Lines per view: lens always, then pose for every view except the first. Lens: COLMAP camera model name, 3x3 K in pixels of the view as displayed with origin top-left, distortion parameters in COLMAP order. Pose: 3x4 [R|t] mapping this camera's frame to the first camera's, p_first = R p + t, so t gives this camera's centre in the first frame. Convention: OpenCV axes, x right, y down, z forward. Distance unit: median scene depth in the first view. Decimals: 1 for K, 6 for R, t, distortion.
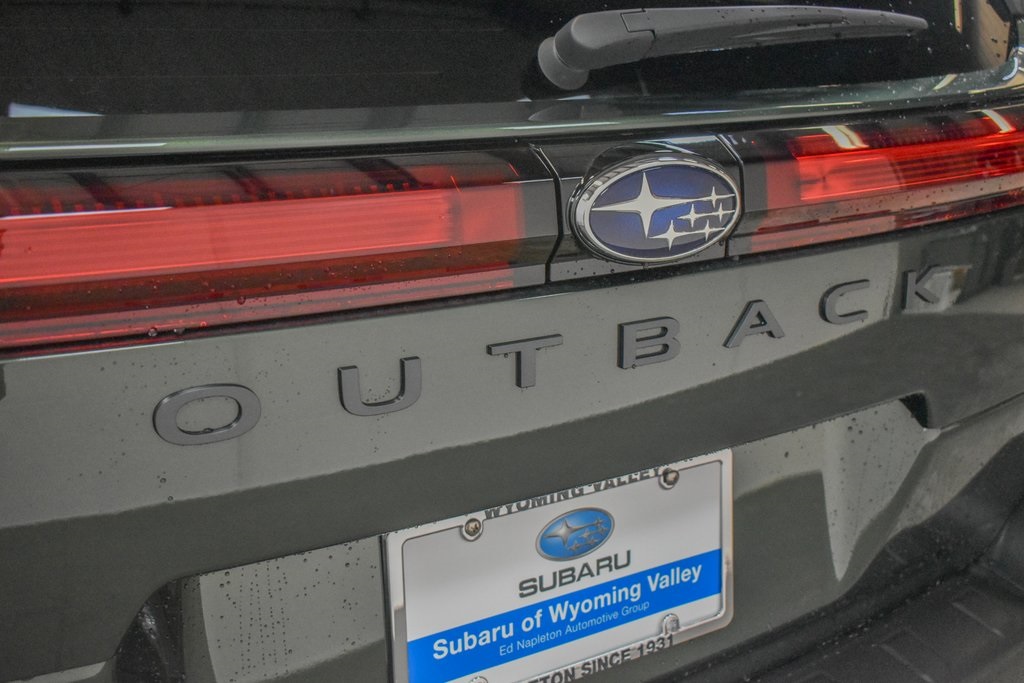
lens RADIAL K [[1162.8, 0, 512.0], [0, 1162.8, 341.5], [0, 0, 1]] dist [0.006140, 0.036843]
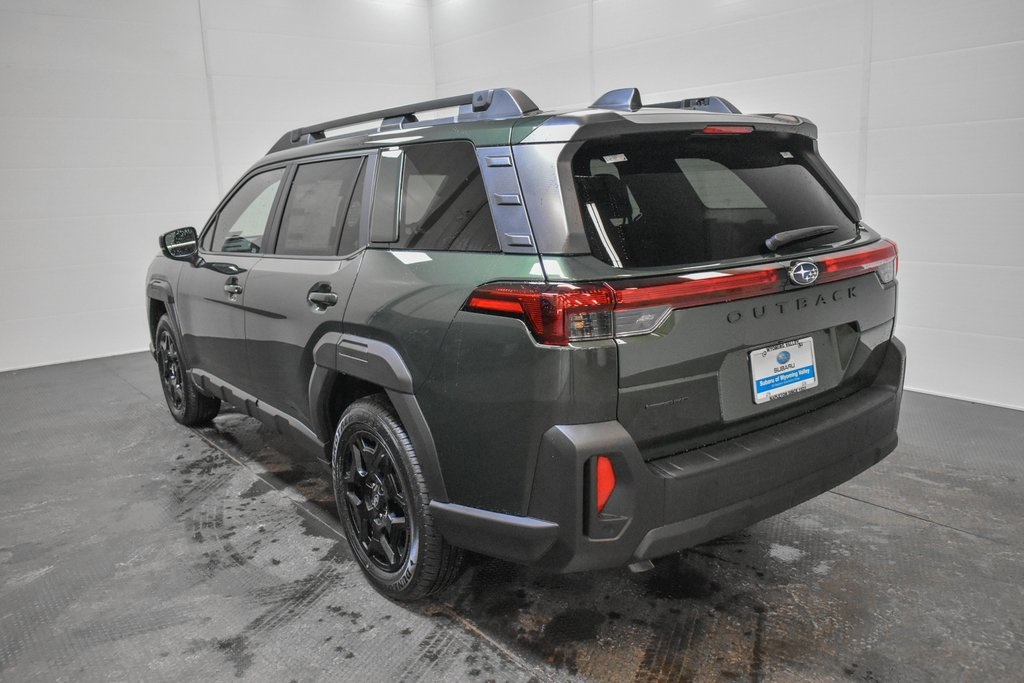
lens RADIAL K [[816.2, 0, 512.0], [0, 816.2, 341.5], [0, 0, 1]] dist [-0.012423, -0.002095]
pose [[0.993384, -0.100814, 0.055006, -1.037982], [0.107377, 0.985213, -0.133513, 0.388888], [-0.040732, 0.138536, 0.989519, -1.783870]]
